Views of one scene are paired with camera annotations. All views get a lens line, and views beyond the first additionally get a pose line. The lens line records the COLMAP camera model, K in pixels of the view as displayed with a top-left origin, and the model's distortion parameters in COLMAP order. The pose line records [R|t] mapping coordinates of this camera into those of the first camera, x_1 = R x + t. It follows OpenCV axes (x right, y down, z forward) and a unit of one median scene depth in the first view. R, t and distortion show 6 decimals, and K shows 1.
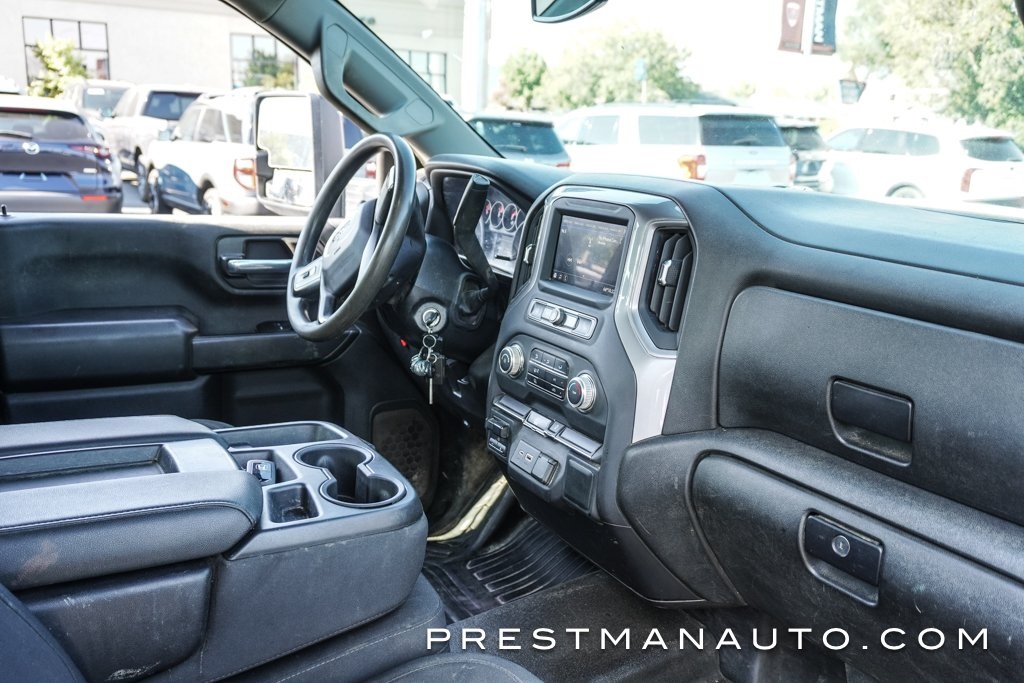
lens RADIAL K [[902.2, 0, 508.4], [0, 902.2, 346.2], [0, 0, 1]] dist [-0.041072, 0.012519]
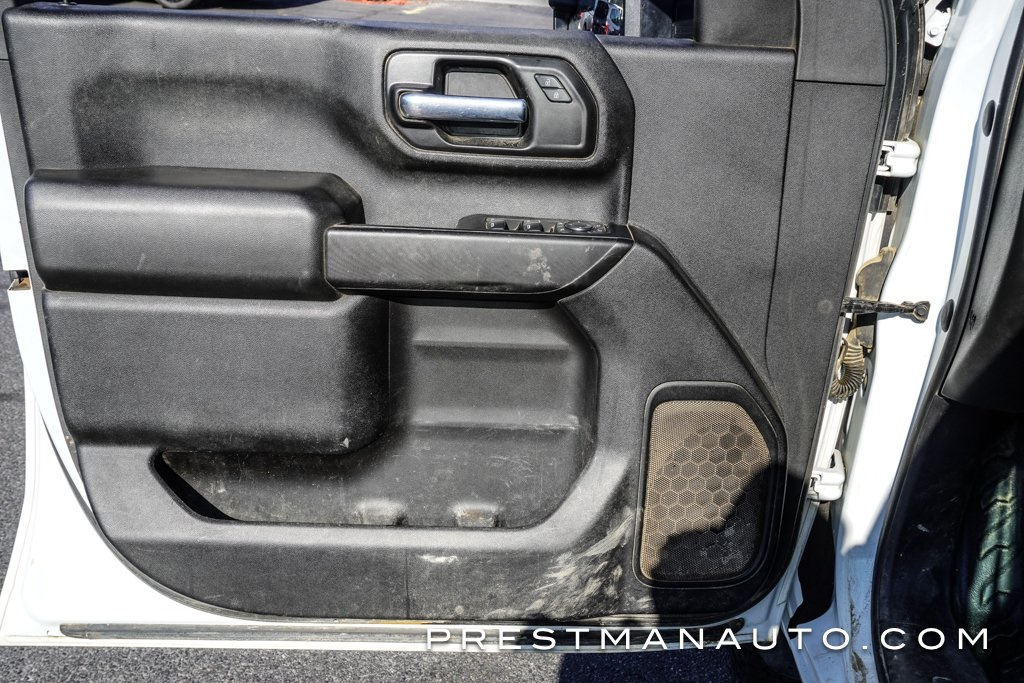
lens RADIAL K [[1087.9, 0, 512.2], [0, 1087.9, 340.8], [0, 0, 1]] dist [-0.006145, 0.000000]
pose [[0.889983, 0.097989, -0.445342, 0.066700], [-0.098374, 0.994899, 0.022316, 0.035745], [0.445257, 0.023949, 0.895083, 0.417465]]
